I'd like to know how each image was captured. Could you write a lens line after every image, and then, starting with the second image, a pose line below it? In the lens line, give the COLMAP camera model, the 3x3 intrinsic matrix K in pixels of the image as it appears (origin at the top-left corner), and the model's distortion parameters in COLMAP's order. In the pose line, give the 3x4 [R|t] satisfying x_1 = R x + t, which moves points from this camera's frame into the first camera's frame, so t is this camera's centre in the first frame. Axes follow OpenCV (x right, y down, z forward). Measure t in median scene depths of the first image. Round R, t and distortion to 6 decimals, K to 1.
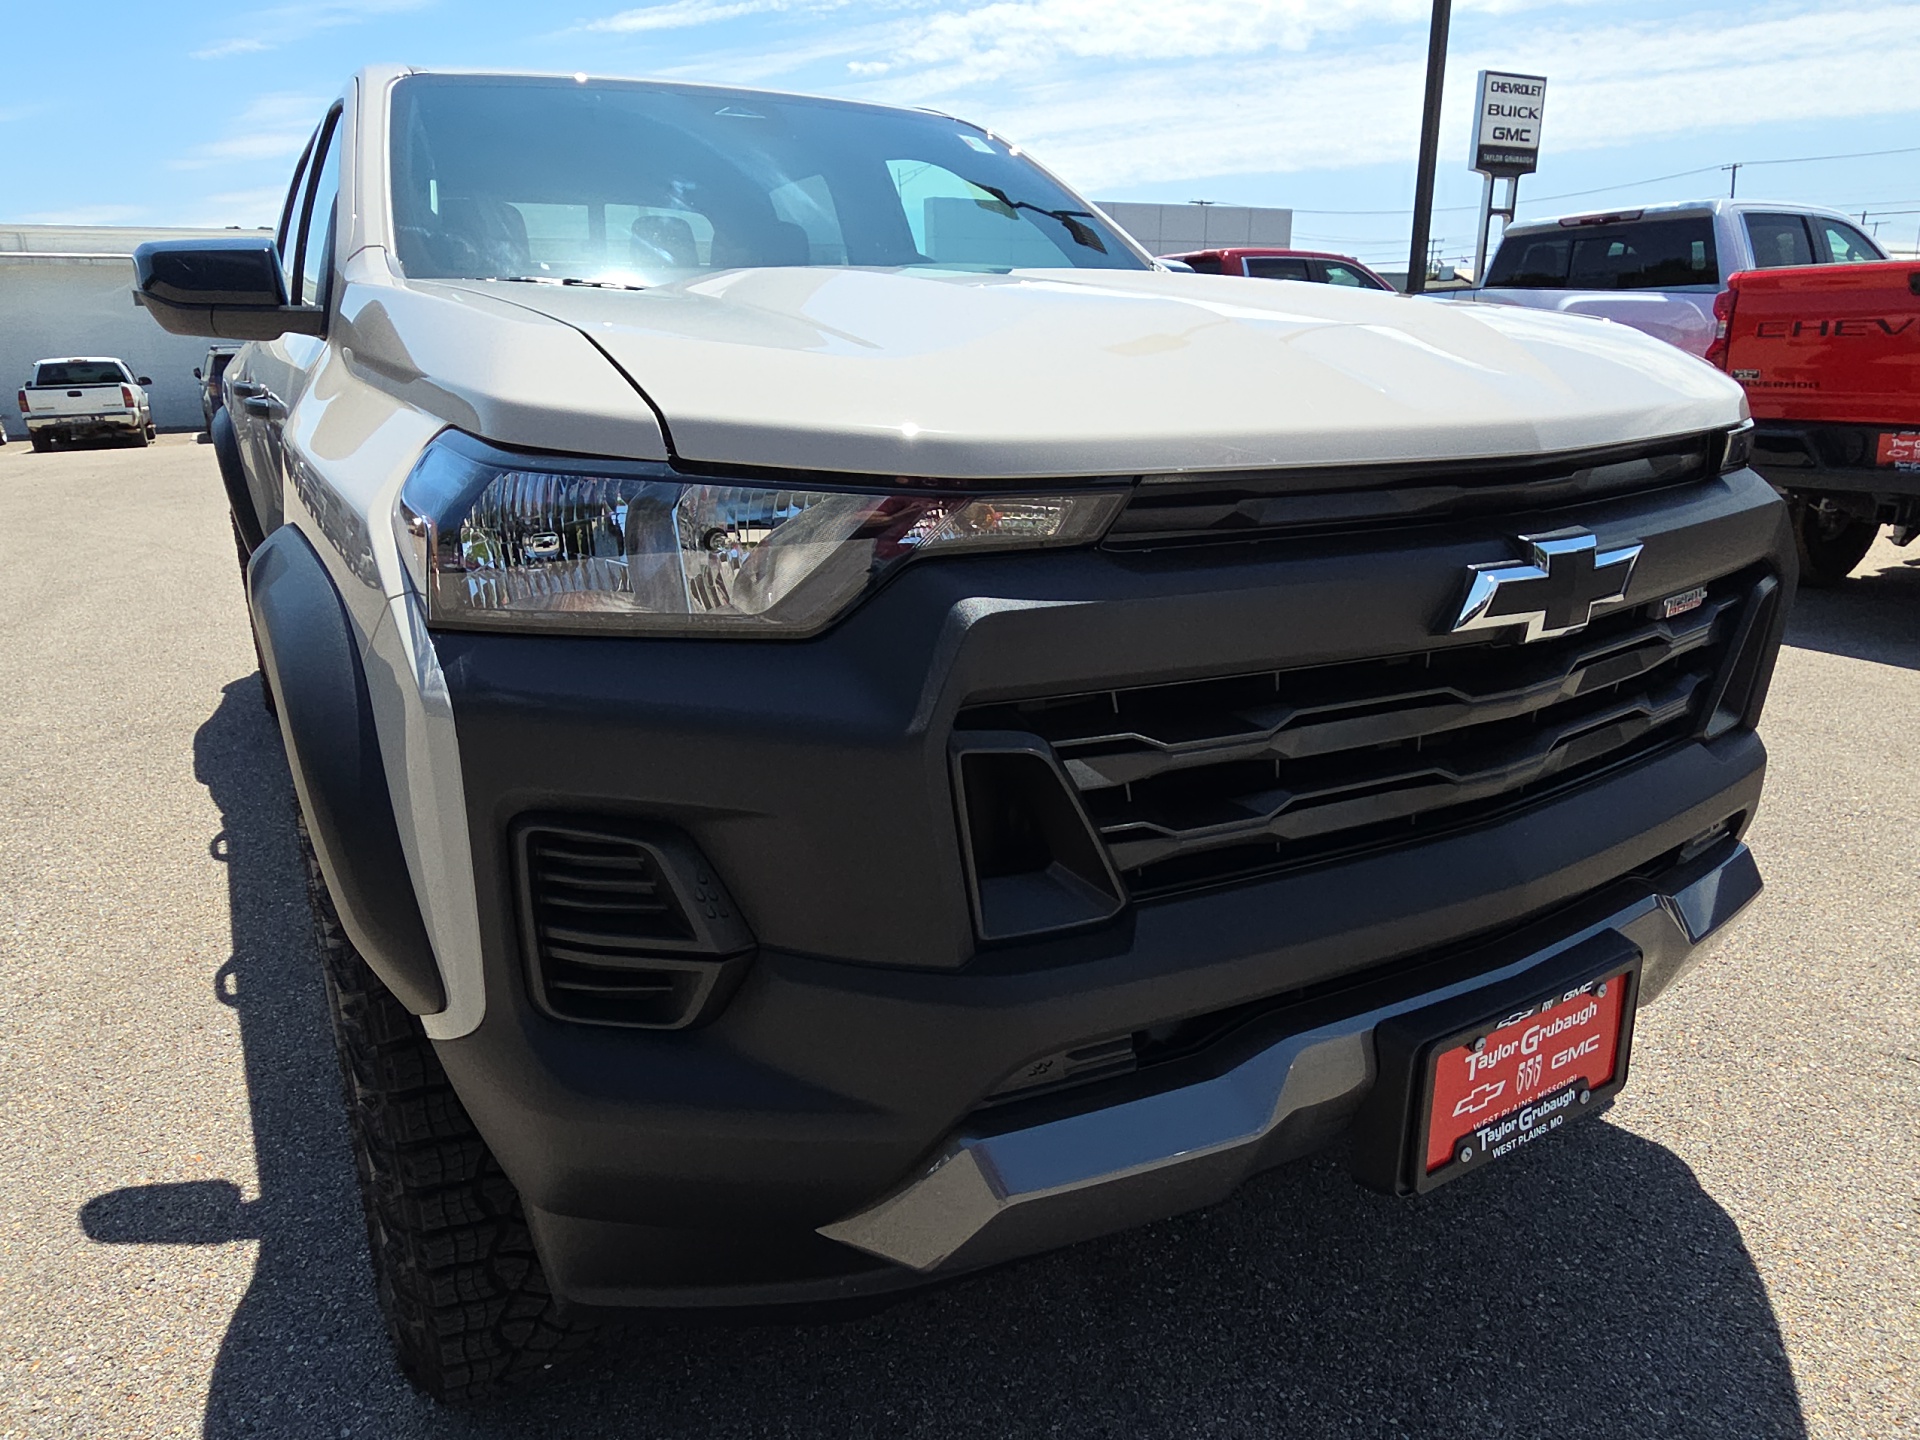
lens RADIAL K [[1239.9, 0, 953.6], [0, 1239.9, 736.8], [0, 0, 1]] dist [0.003882, -0.000592]
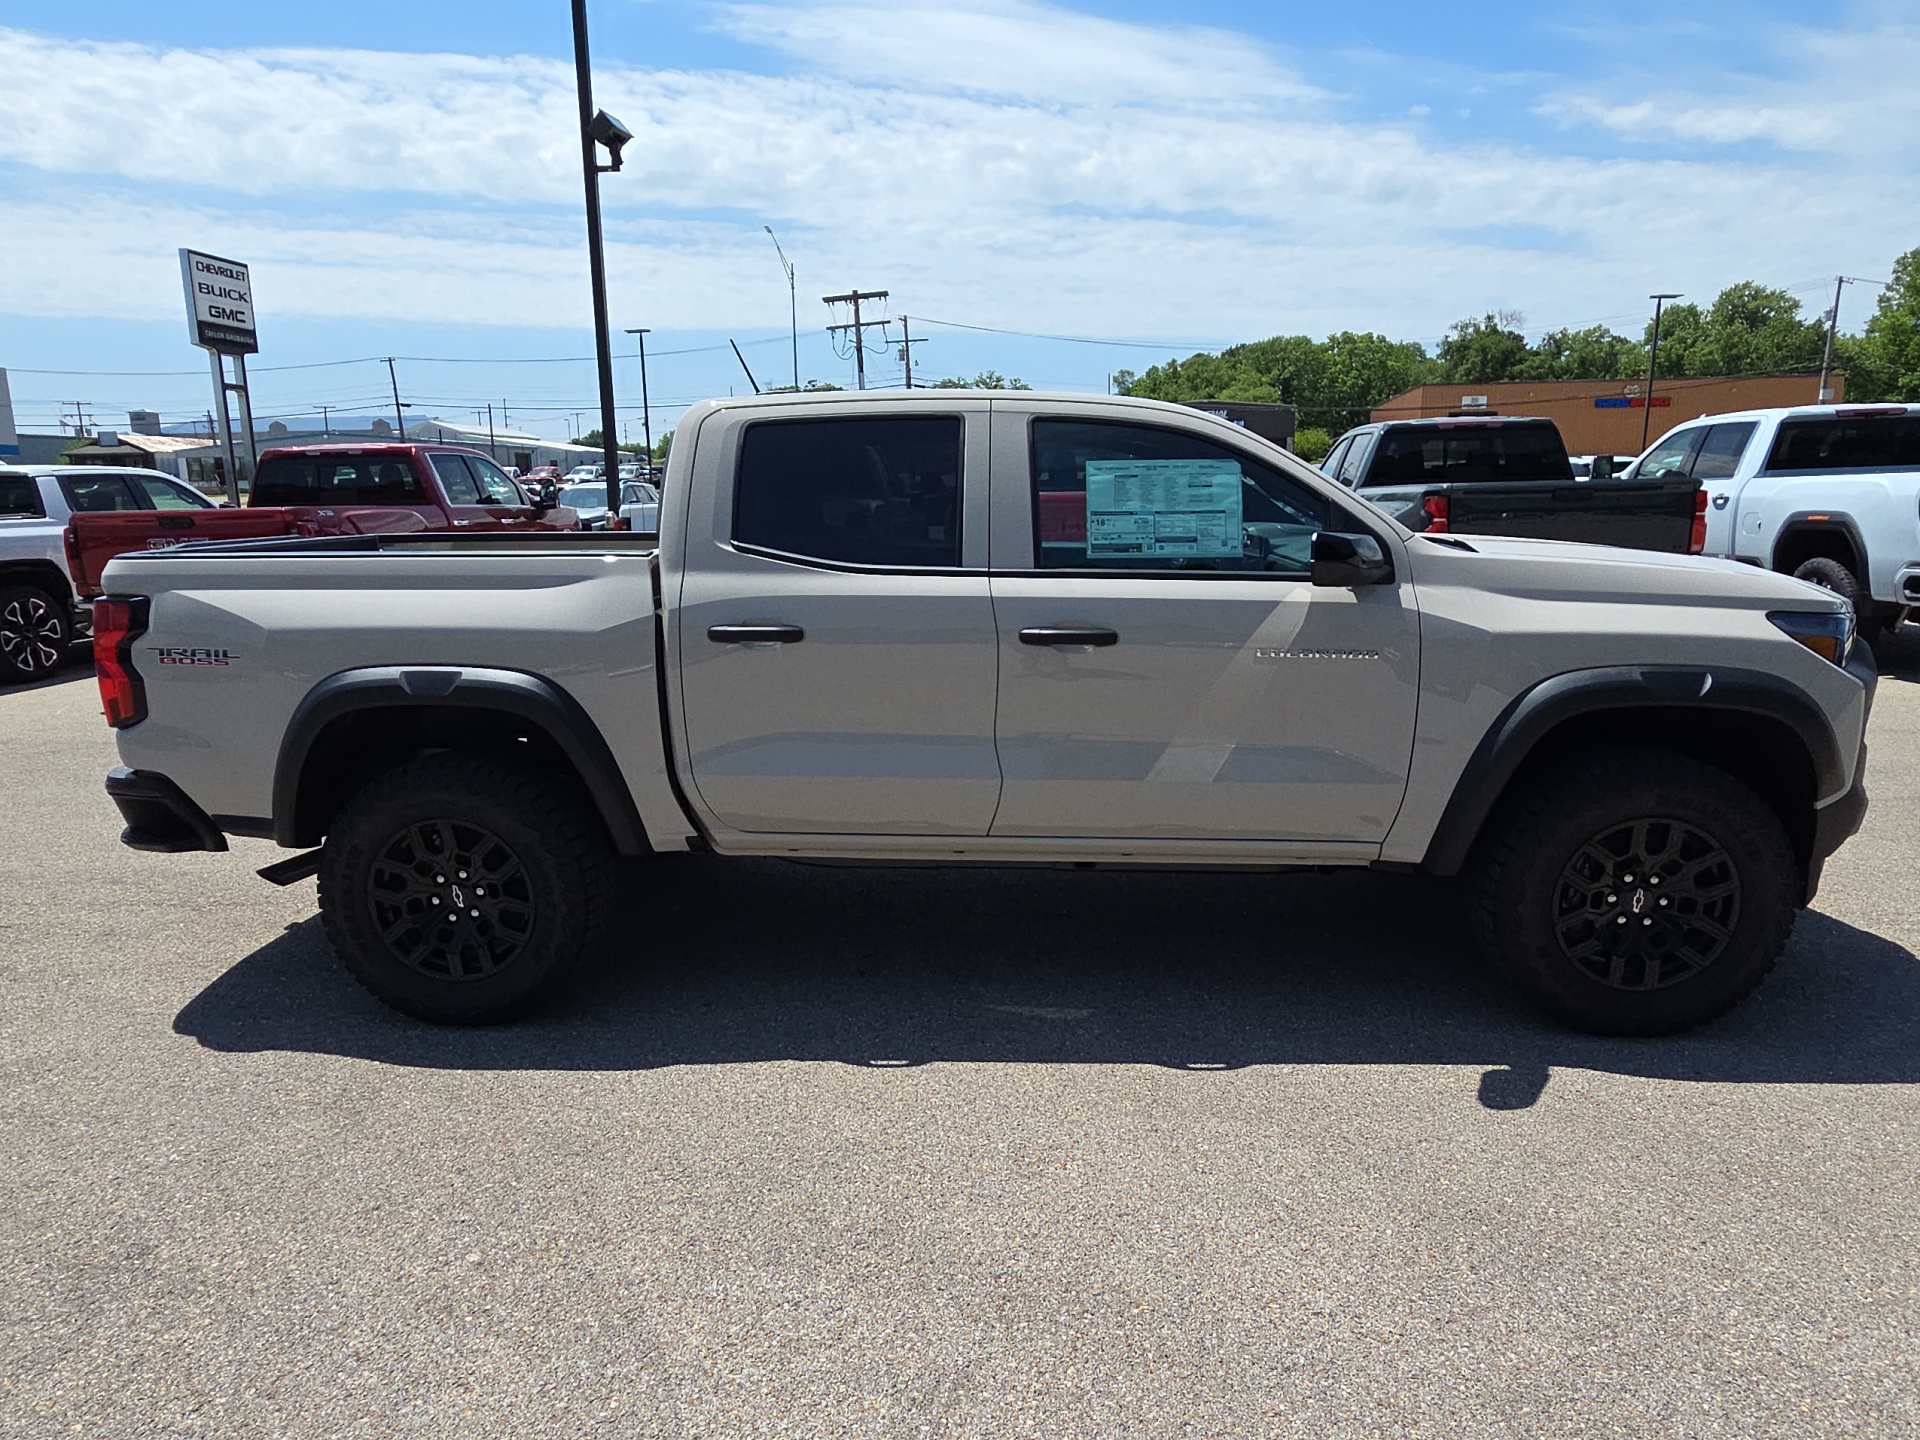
lens RADIAL K [[1239.9, 0, 943.9], [0, 1239.9, 737.1], [0, 0, 1]] dist [0.003882, -0.000592]
pose [[0.545581, -0.161901, 0.822271, -0.119976], [0.261204, 0.965139, 0.016720, -0.015667], [-0.796312, 0.205658, 0.568851, 0.027811]]
